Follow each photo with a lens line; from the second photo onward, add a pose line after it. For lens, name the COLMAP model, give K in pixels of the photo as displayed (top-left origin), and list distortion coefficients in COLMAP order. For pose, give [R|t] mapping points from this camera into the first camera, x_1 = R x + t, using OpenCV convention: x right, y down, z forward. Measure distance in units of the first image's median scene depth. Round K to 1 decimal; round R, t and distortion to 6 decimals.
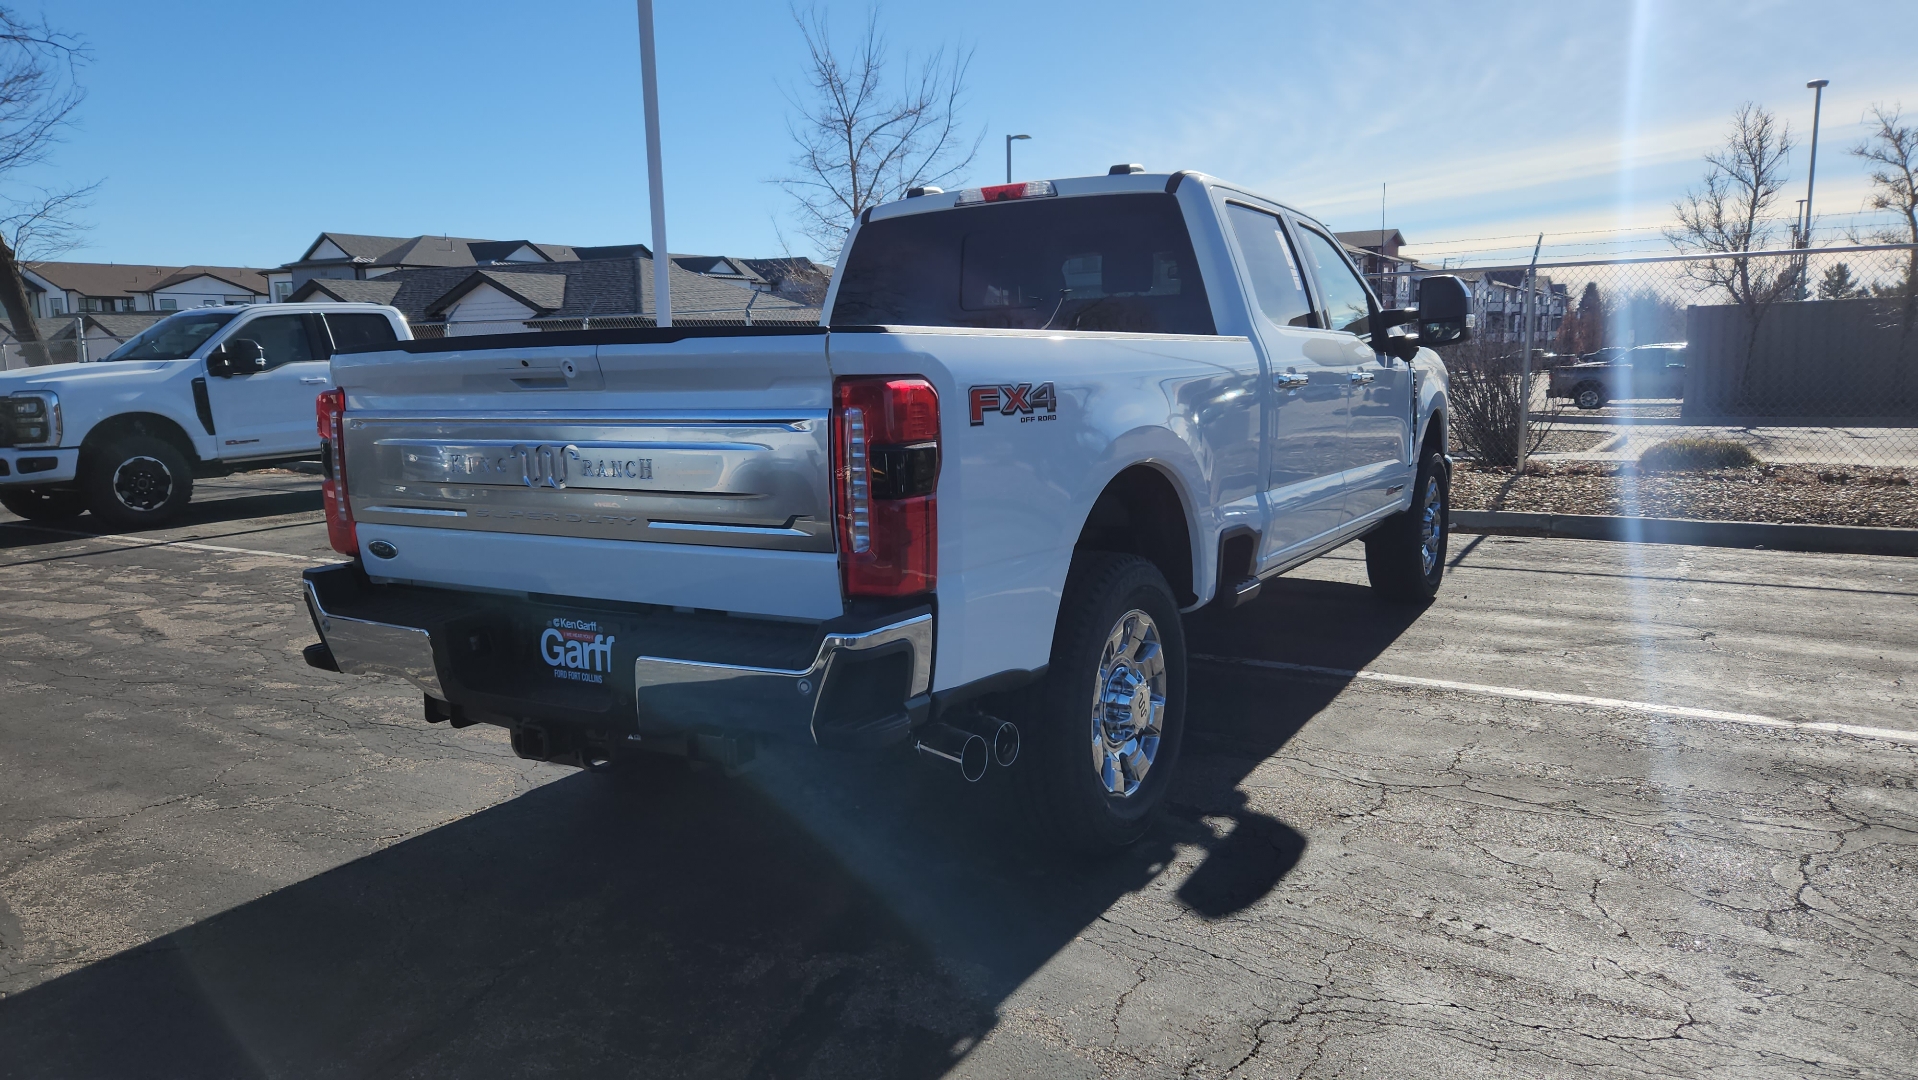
lens RADIAL K [[1289.0, 0, 925.4], [0, 1289.0, 533.4], [0, 0, 1]] dist [0.076980, -0.064550]
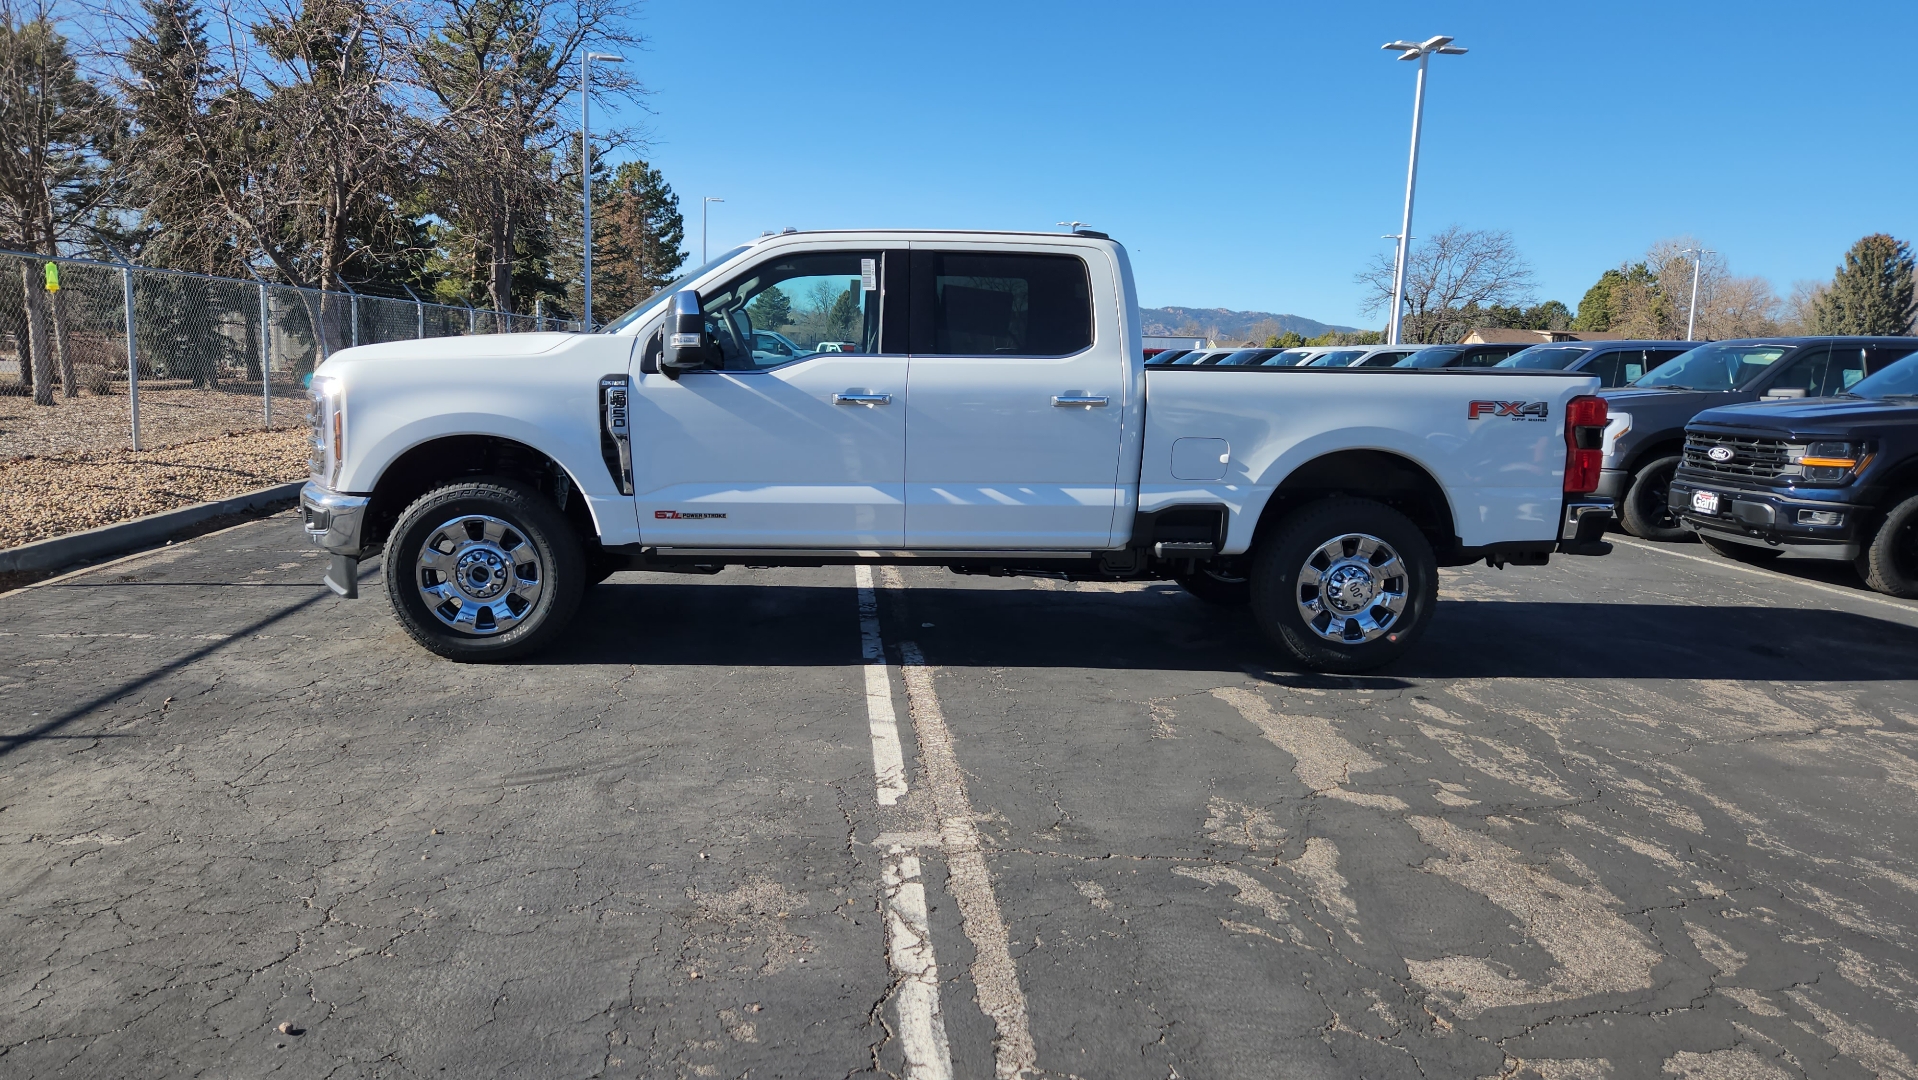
lens RADIAL K [[1263.6, 0, 925.8], [0, 1263.6, 542.6], [0, 0, 1]] dist [0.079731, -0.063717]
pose [[-0.602880, -0.111497, 0.790003, -0.914435], [0.090916, 0.974136, 0.206866, -0.253565], [-0.792635, 0.196540, -0.577150, 1.944099]]
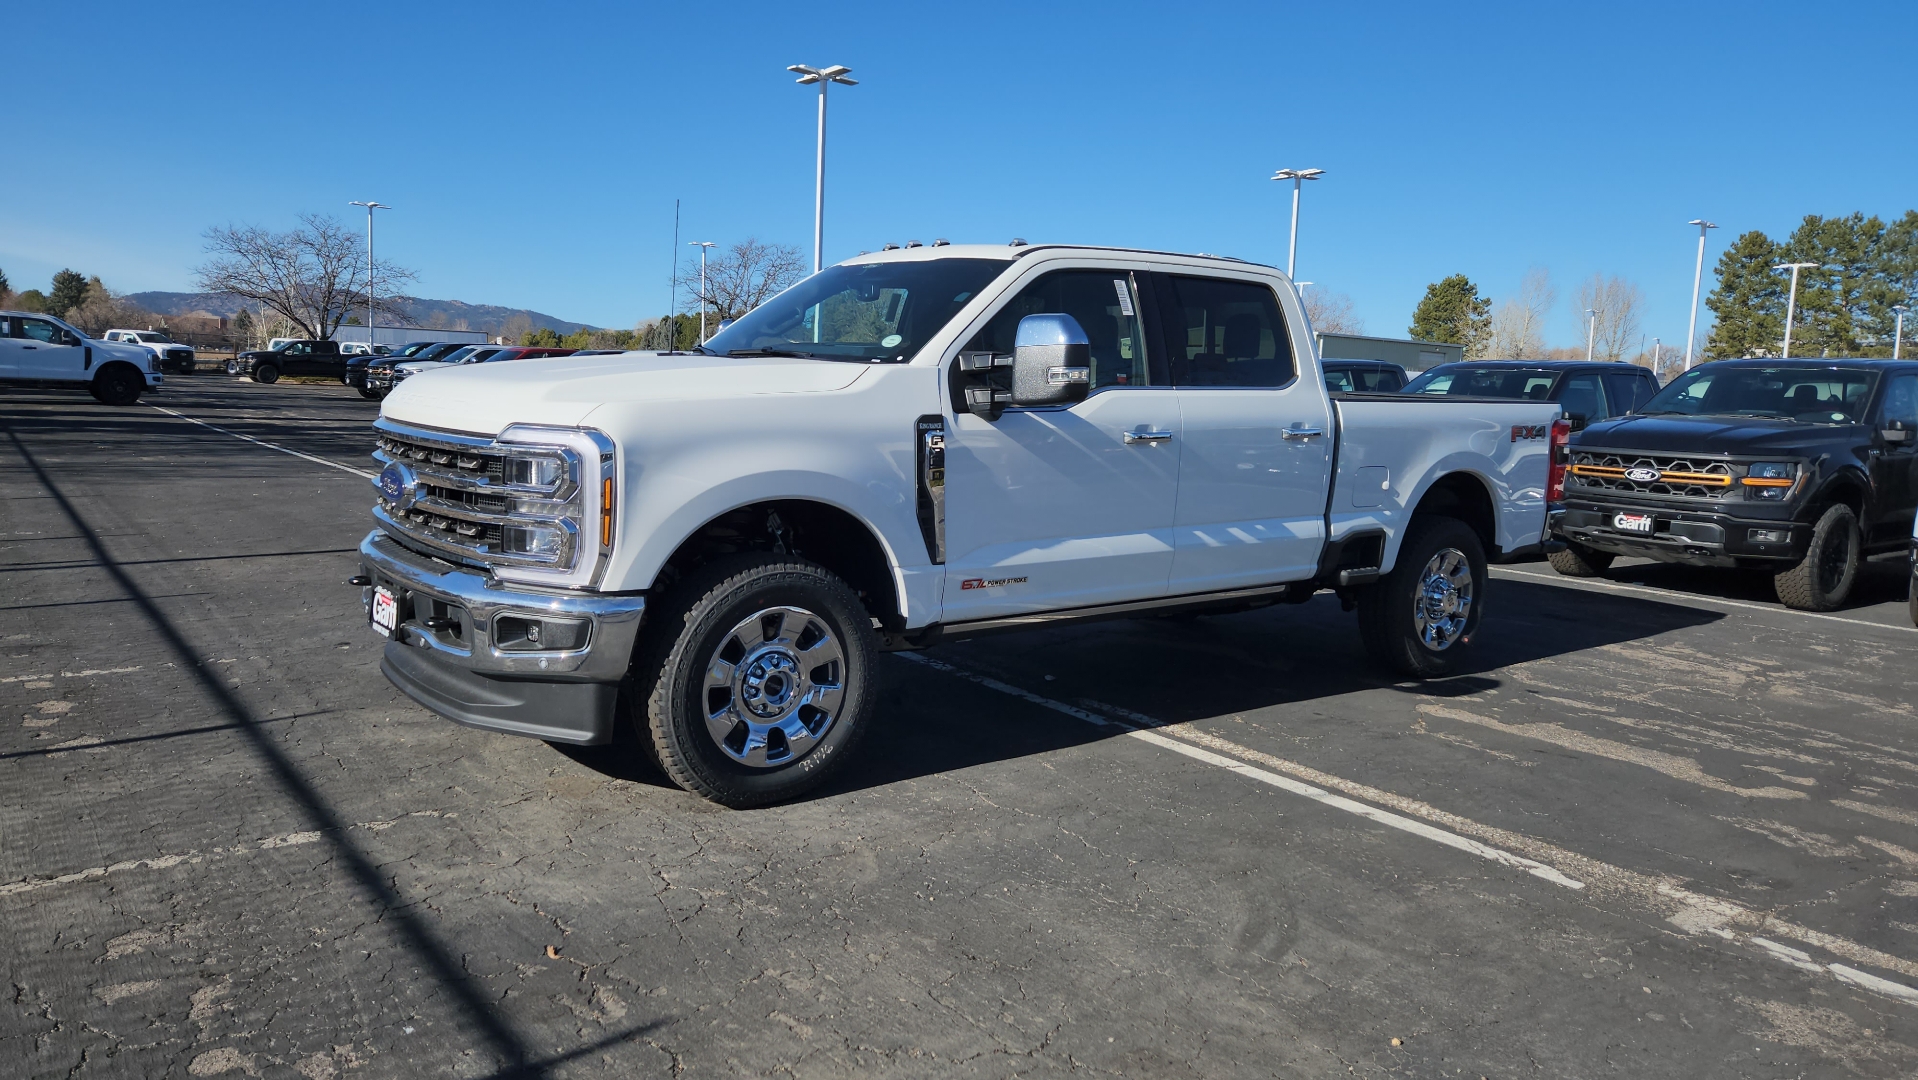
lens RADIAL K [[1264.7, 0, 922.8], [0, 1264.7, 532.8], [0, 0, 1]] dist [0.077937, -0.059743]
pose [[-0.936109, -0.055892, 0.347239, -0.158800], [0.029953, 0.971036, 0.237047, -0.320991], [-0.350431, 0.232303, -0.907322, 2.310633]]
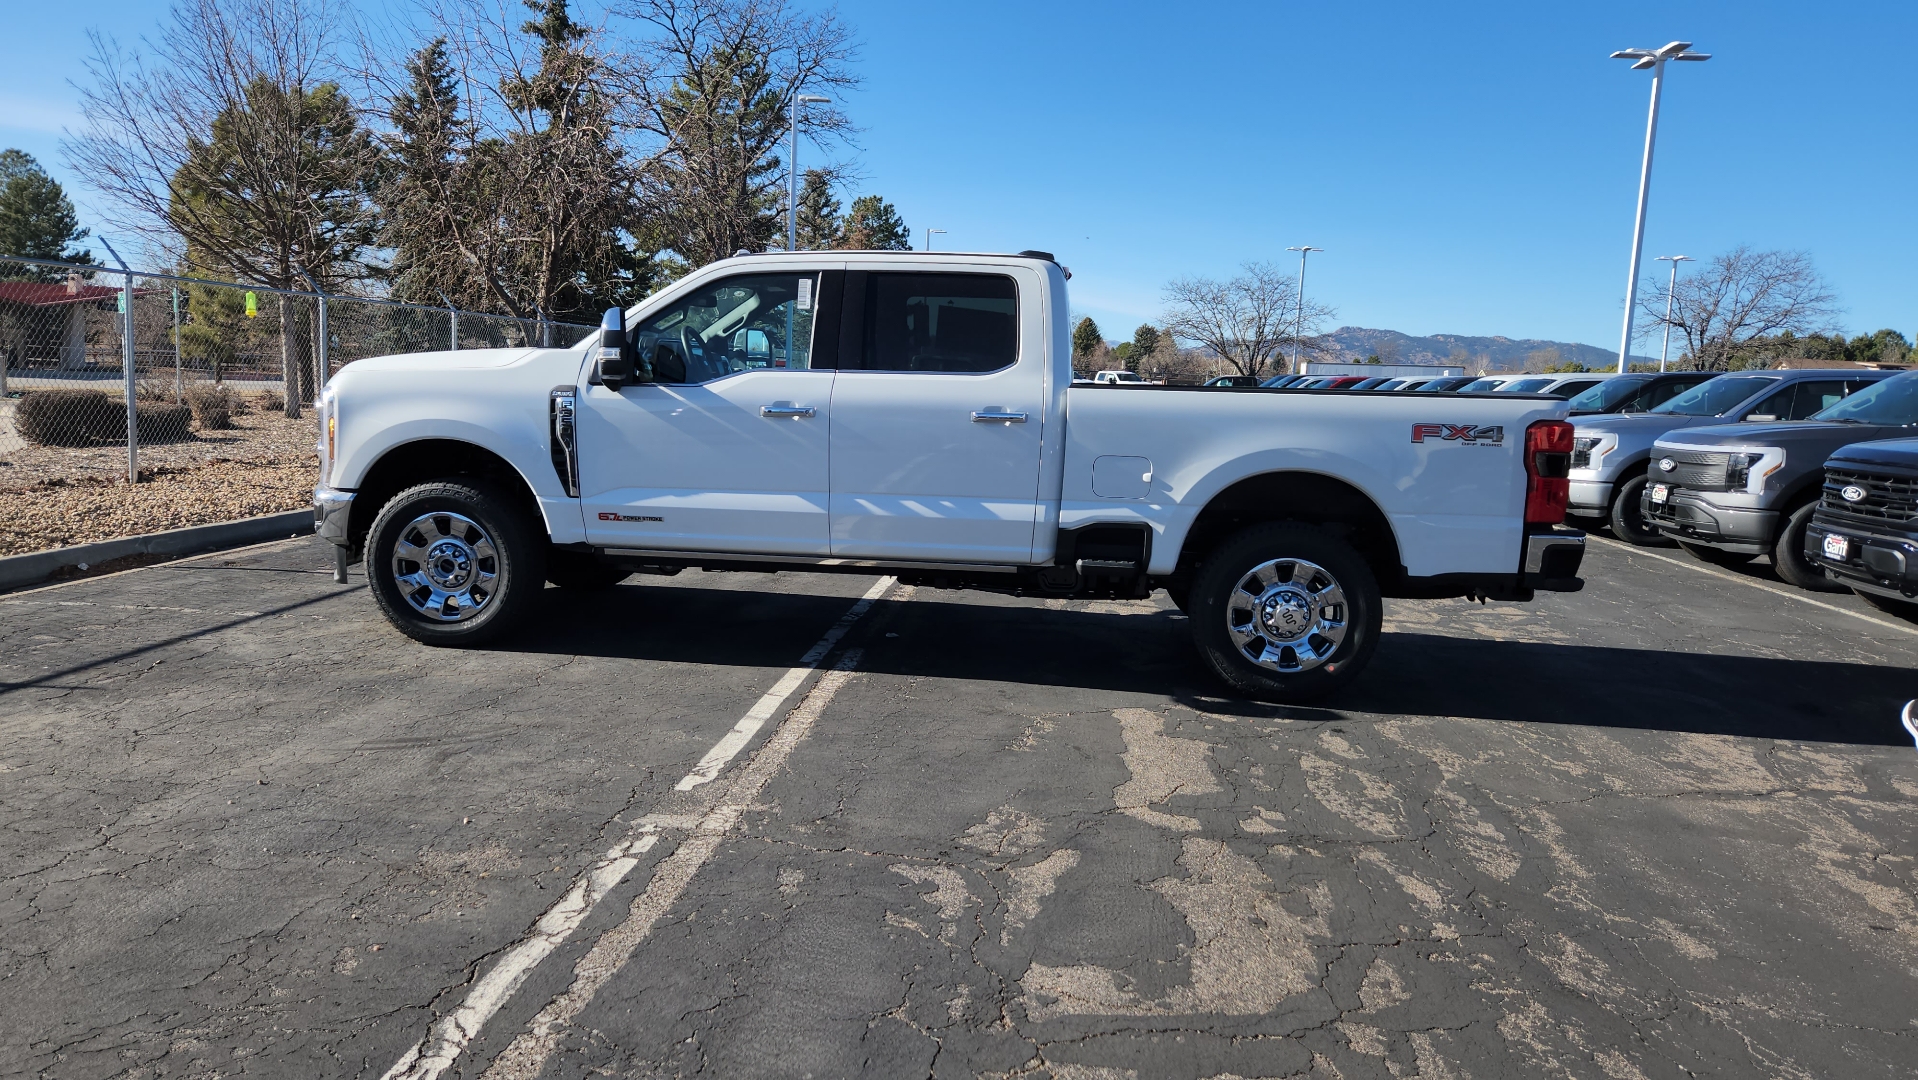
lens RADIAL K [[1264.7, 0, 922.8], [0, 1264.7, 532.8], [0, 0, 1]] dist [0.077937, -0.059743]
pose [[-0.440000, -0.105048, 0.891832, -1.096398], [0.091692, 0.982688, 0.160988, -0.217554], [-0.893304, 0.152608, -0.422751, 1.716423]]
